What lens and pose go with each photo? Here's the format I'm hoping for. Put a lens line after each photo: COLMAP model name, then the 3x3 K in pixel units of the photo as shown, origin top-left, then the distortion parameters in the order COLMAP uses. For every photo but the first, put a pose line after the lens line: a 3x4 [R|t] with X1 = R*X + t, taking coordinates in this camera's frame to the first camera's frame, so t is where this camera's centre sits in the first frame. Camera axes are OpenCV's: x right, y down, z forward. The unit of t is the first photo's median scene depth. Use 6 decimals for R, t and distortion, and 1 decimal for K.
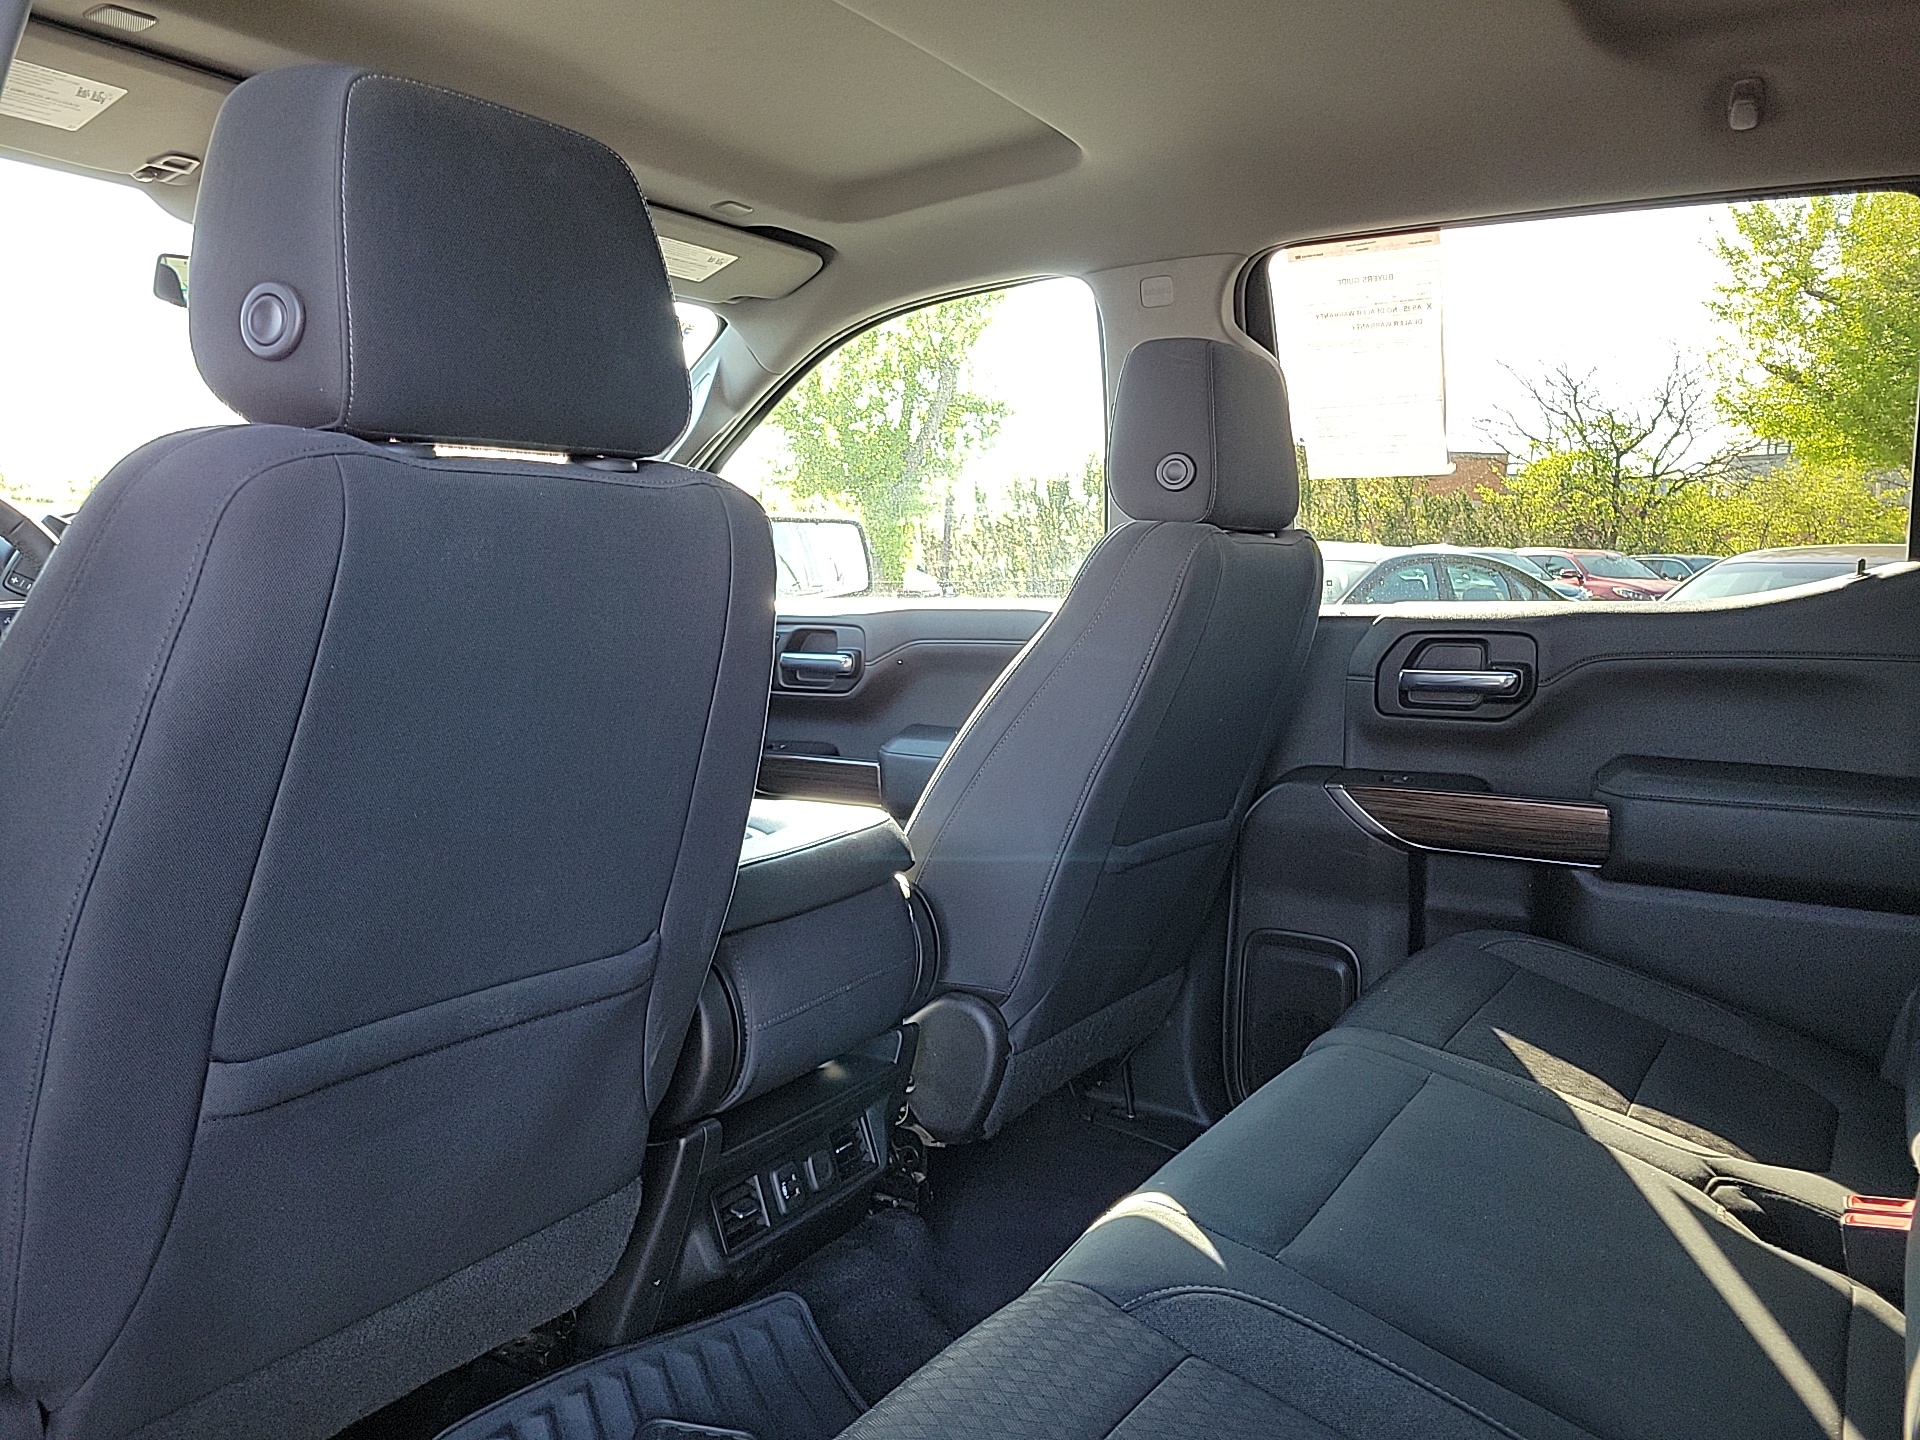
lens RADIAL K [[1421.0, 0, 948.0], [0, 1421.0, 727.6], [0, 0, 1]] dist [0.054810, -0.043682]
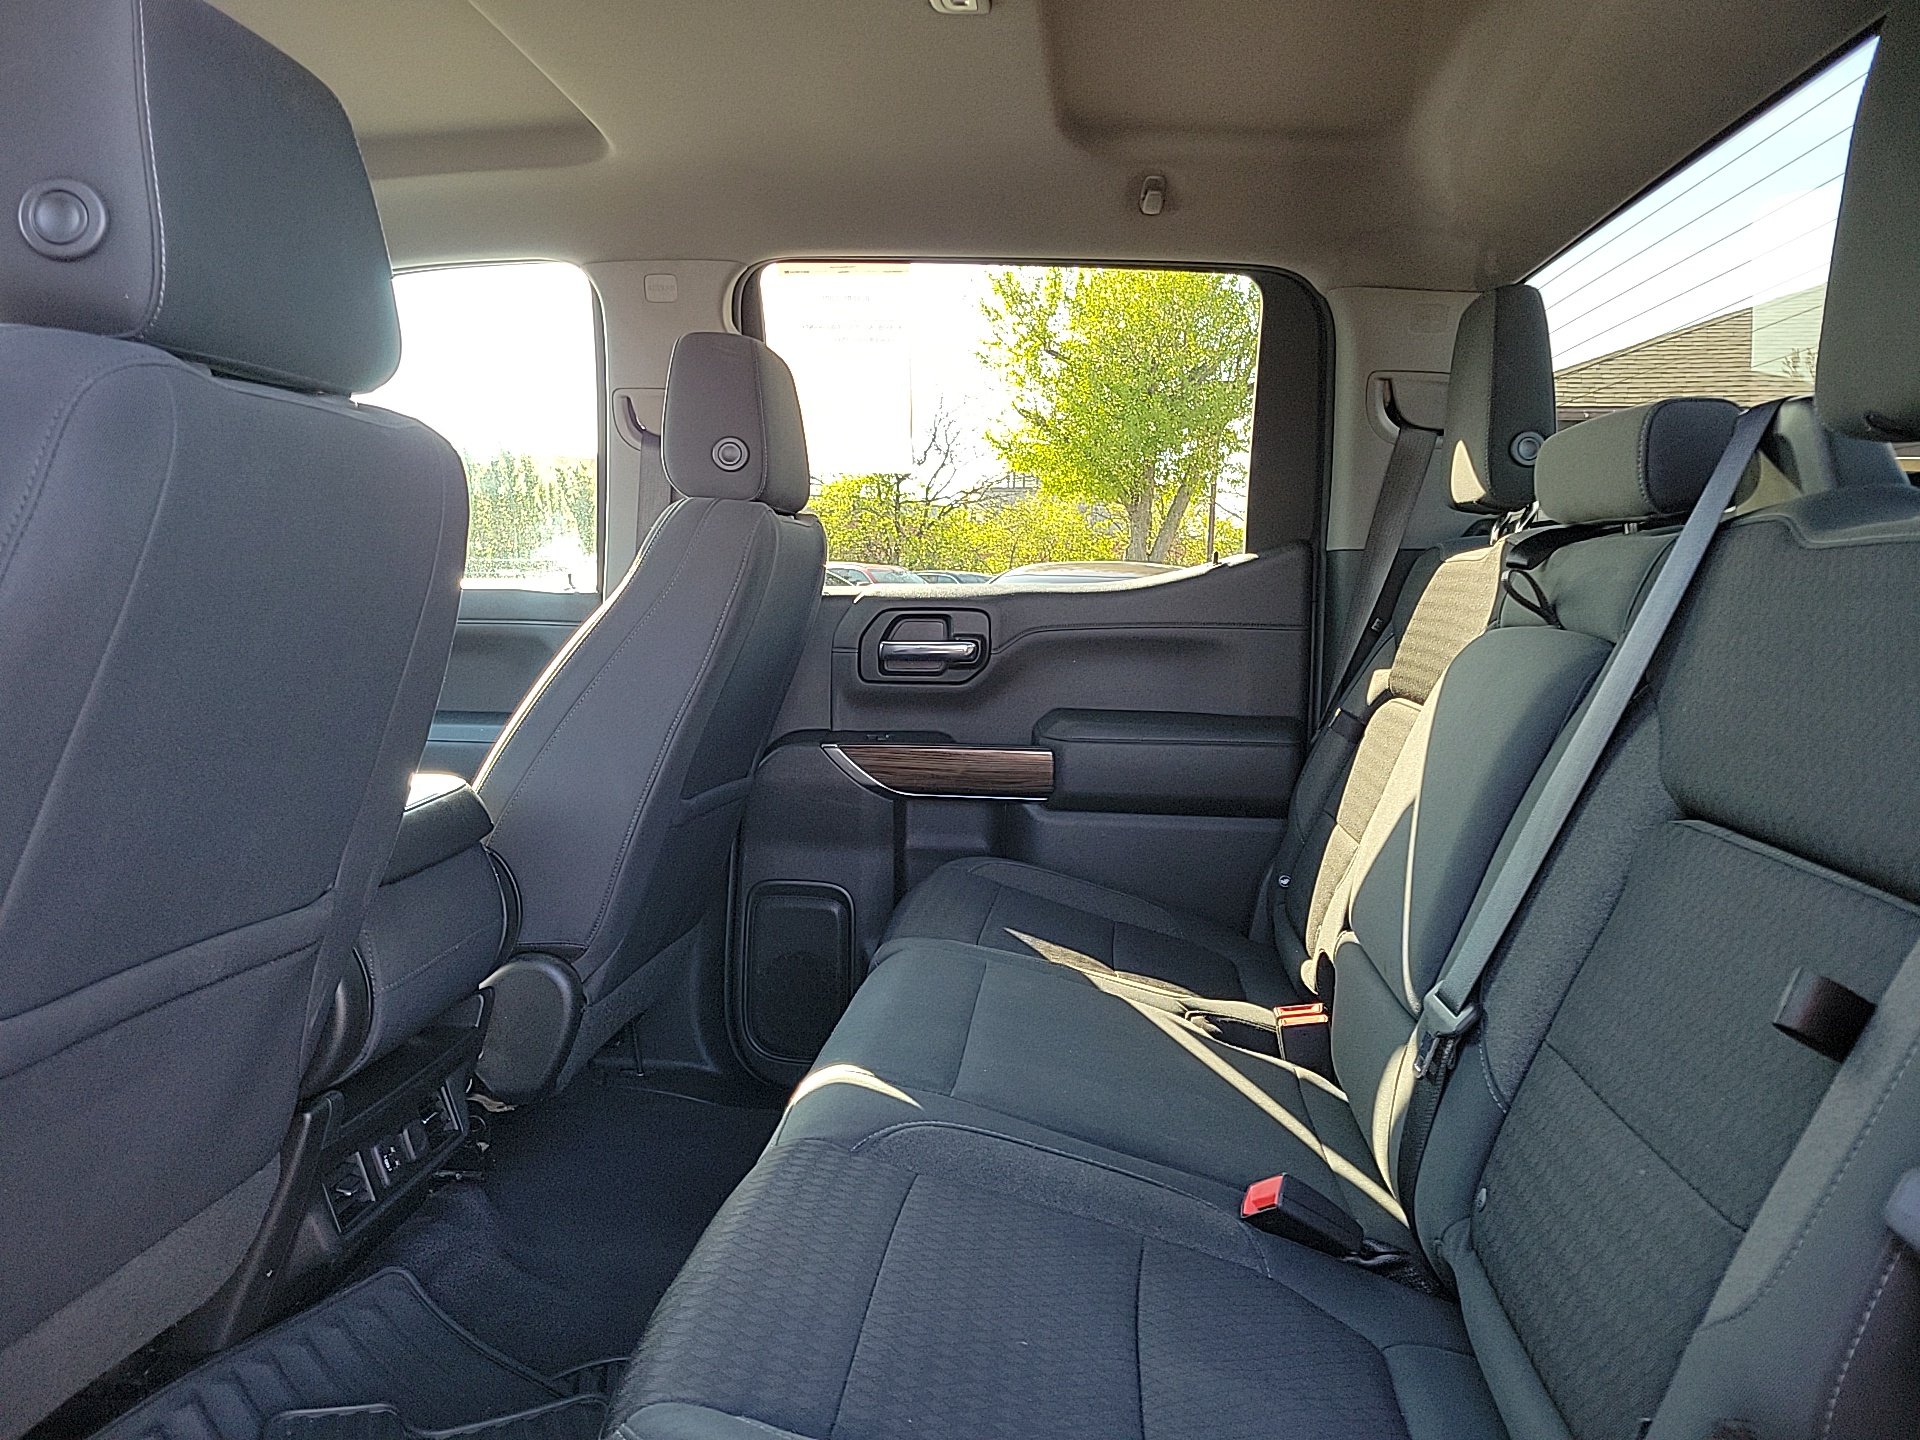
lens RADIAL K [[1413.6, 0, 940.7], [0, 1413.6, 713.3], [0, 0, 1]] dist [0.064922, -0.054586]
pose [[0.894609, -0.028202, 0.445958, -0.162955], [0.034988, 0.999363, -0.006989, 0.029197], [-0.445477, 0.021856, 0.895027, -0.041387]]
